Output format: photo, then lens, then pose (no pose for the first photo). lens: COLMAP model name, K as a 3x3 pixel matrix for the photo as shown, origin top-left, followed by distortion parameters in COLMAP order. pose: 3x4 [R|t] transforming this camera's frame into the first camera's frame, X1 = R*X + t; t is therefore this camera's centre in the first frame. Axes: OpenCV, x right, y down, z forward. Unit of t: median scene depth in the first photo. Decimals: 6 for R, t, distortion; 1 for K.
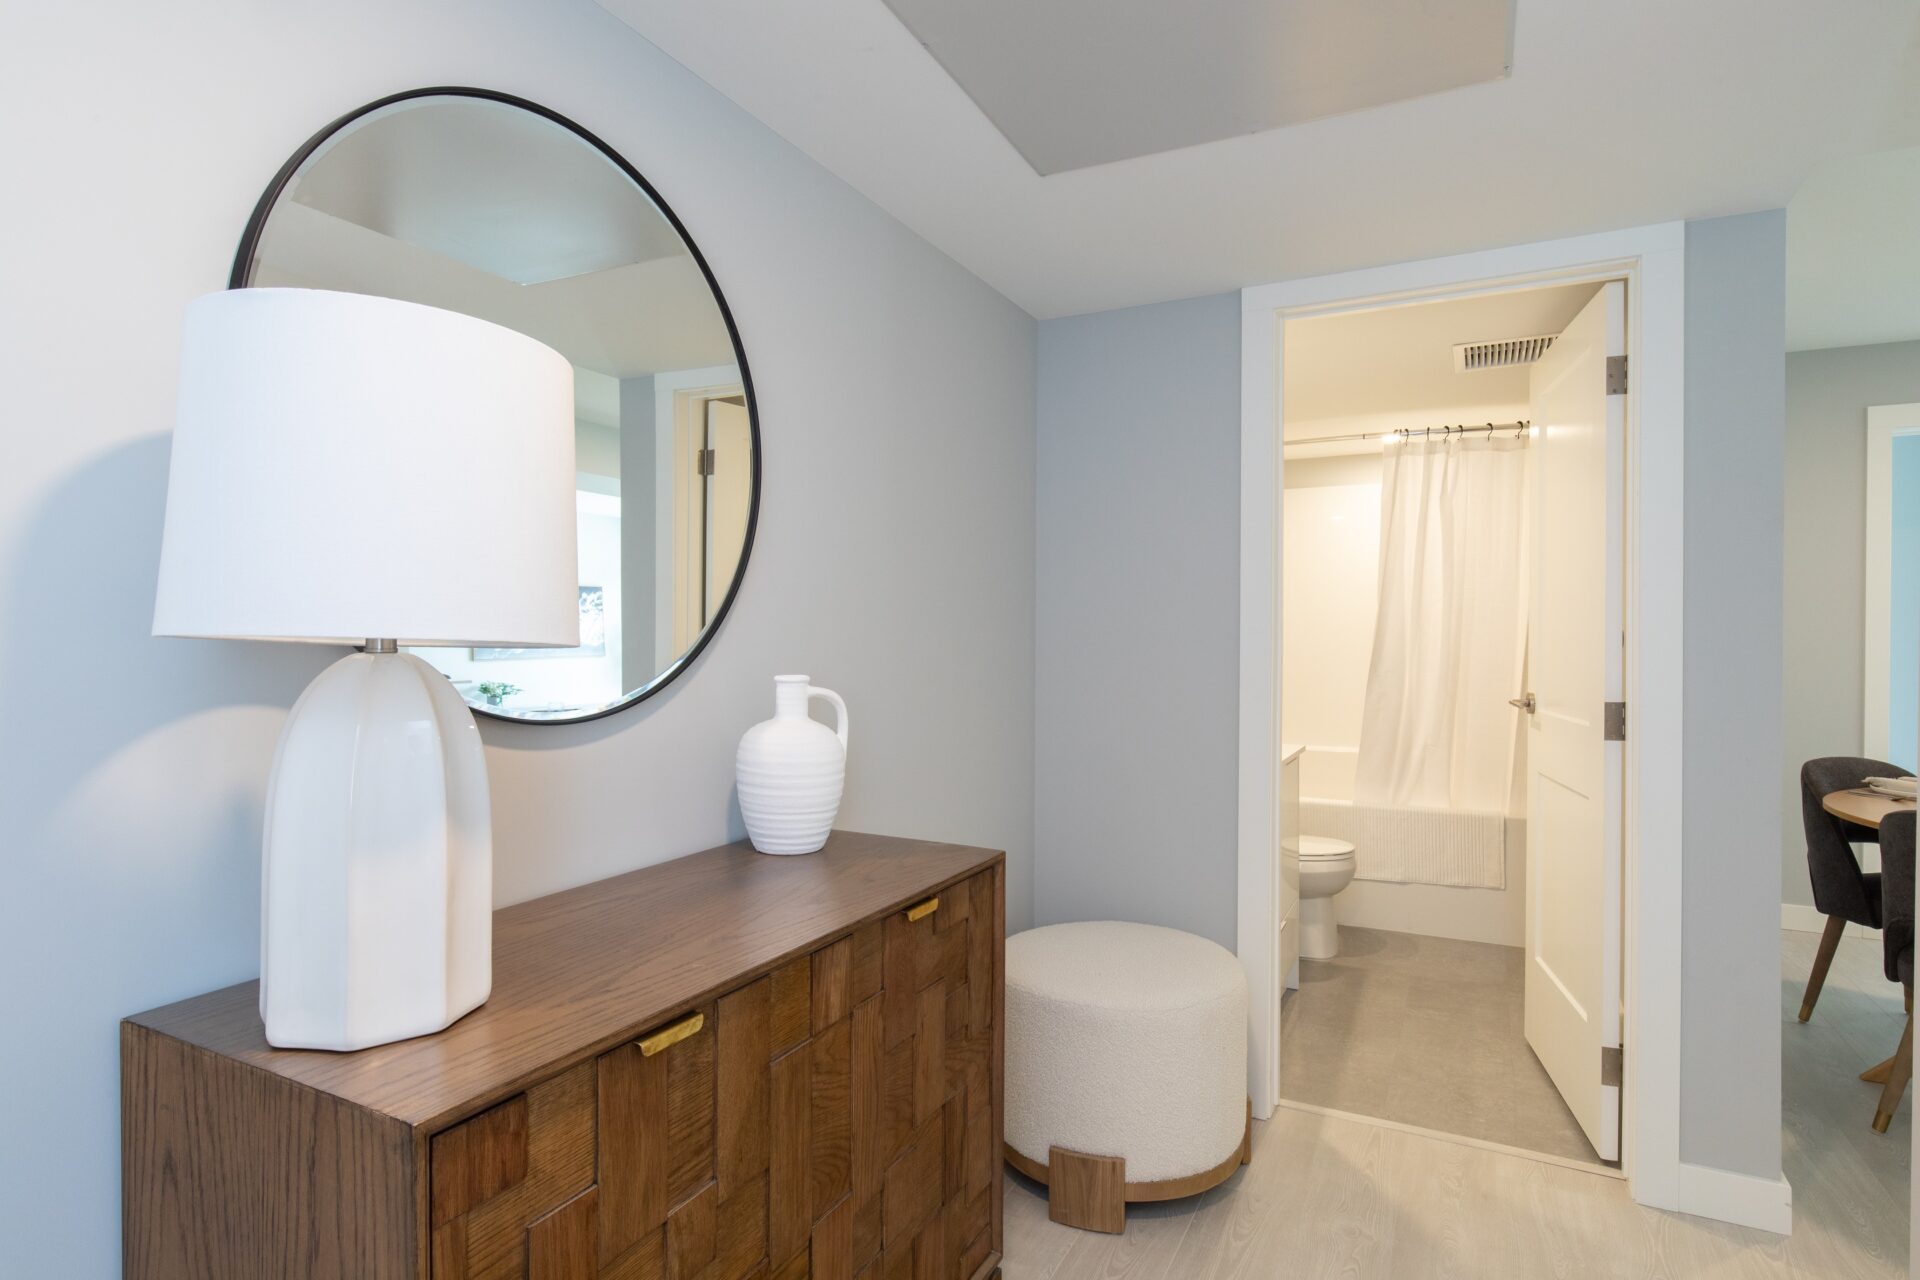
lens RADIAL K [[977.4, 0, 960.3], [0, 977.4, 598.9], [0, 0, 1]] dist [0.000391, -0.000012]
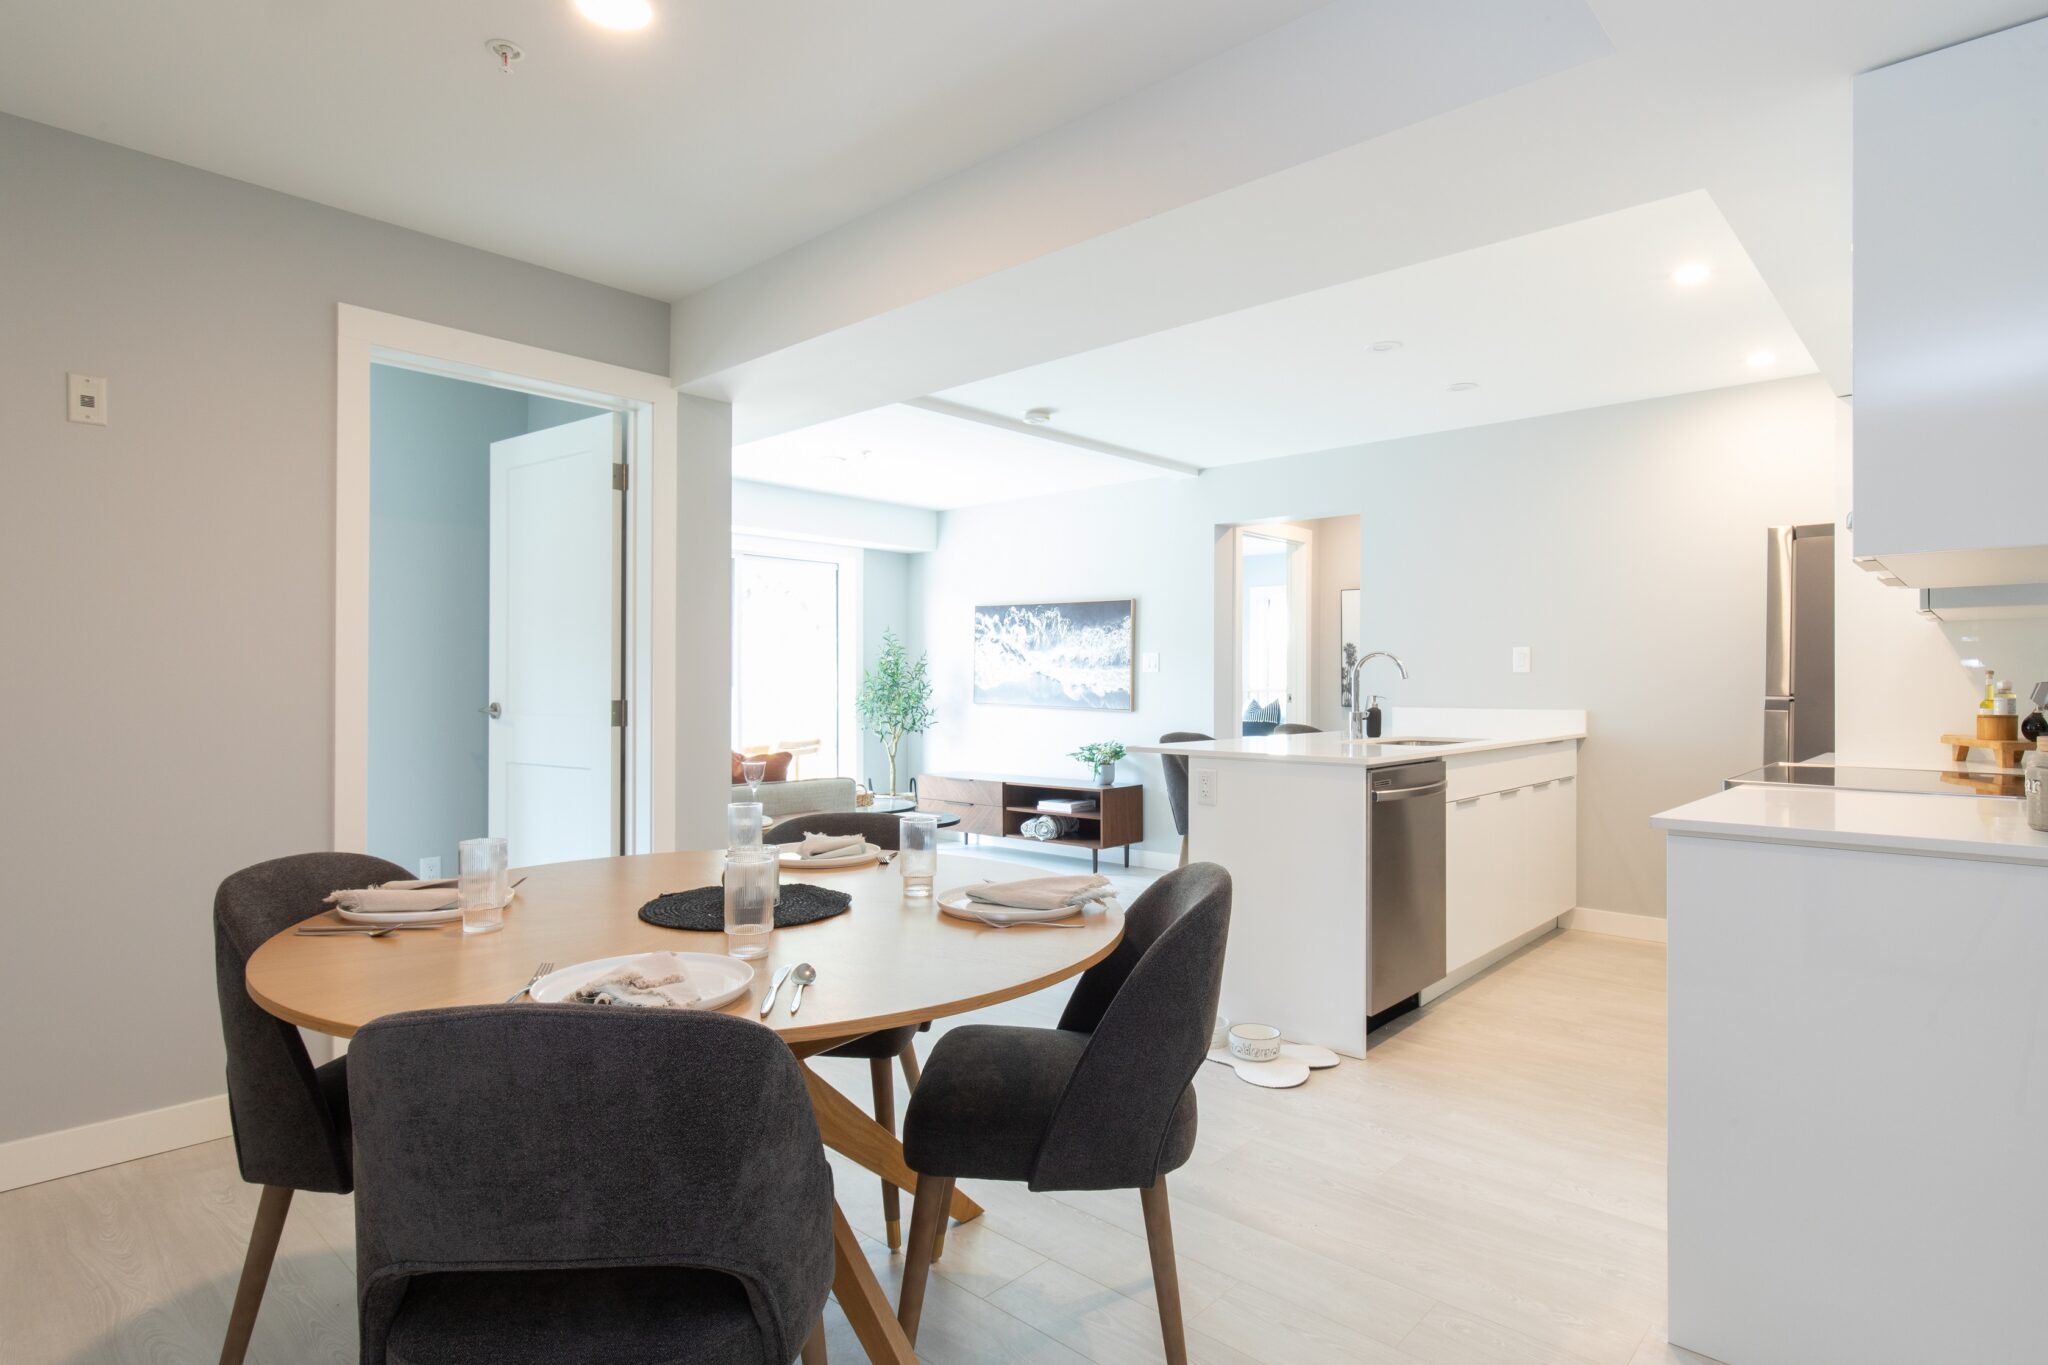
lens RADIAL K [[1083.2, 0, 1024.0], [0, 1083.2, 682.5], [0, 0, 1]] dist [0.017269, -0.000111]
pose [[0.265060, 0.004698, 0.964220, 0.451512], [0.004270, 0.999973, -0.006046, 0.073916], [-0.964222, 0.005719, 0.265033, 0.477506]]
